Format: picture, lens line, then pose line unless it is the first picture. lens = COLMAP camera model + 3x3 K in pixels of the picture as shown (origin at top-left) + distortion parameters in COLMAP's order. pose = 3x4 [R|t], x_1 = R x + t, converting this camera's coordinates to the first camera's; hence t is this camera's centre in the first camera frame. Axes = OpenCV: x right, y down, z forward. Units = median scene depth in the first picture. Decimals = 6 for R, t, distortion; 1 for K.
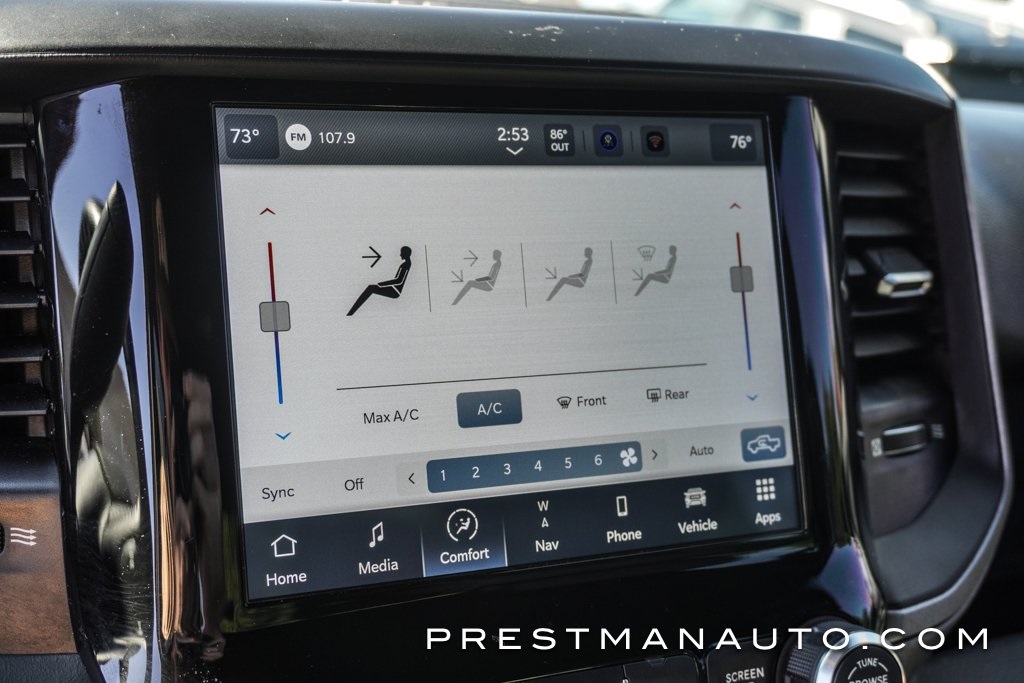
lens RADIAL K [[1306.2, 0, 515.4], [0, 1306.2, 342.3], [0, 0, 1]] dist [0.028206, 0.000000]
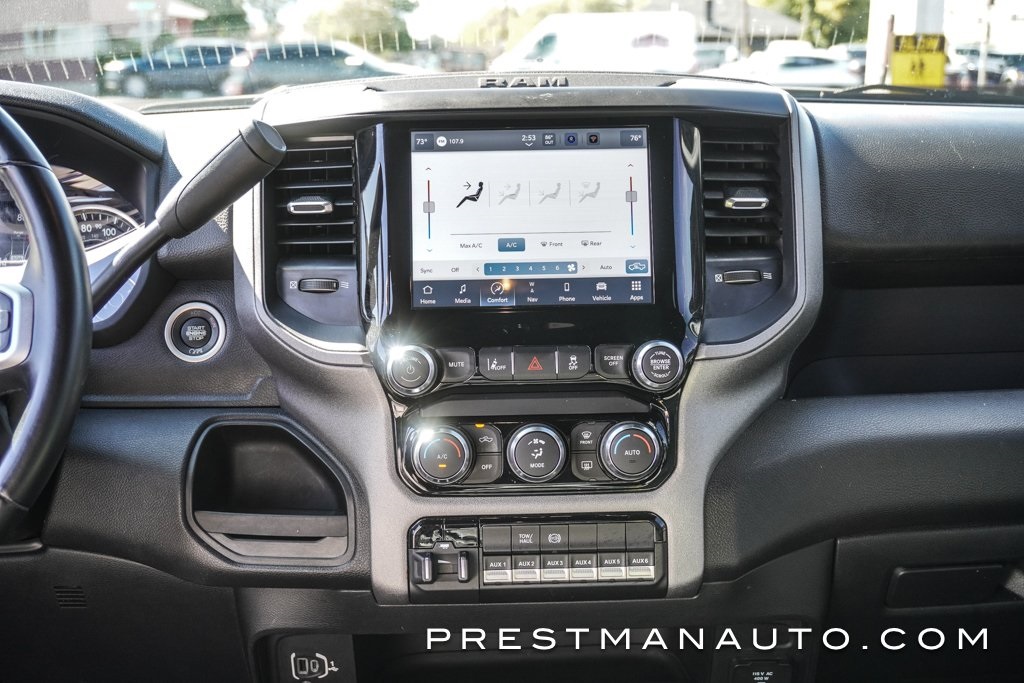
lens RADIAL K [[1385.9, 0, 512.3], [0, 1385.9, 339.3], [0, 0, 1]] dist [0.035788, 0.000000]
pose [[0.919466, 0.026876, -0.392250, 1.015573], [-0.032218, 0.999456, -0.007041, 0.245683], [0.391848, 0.019112, 0.919832, -1.444811]]
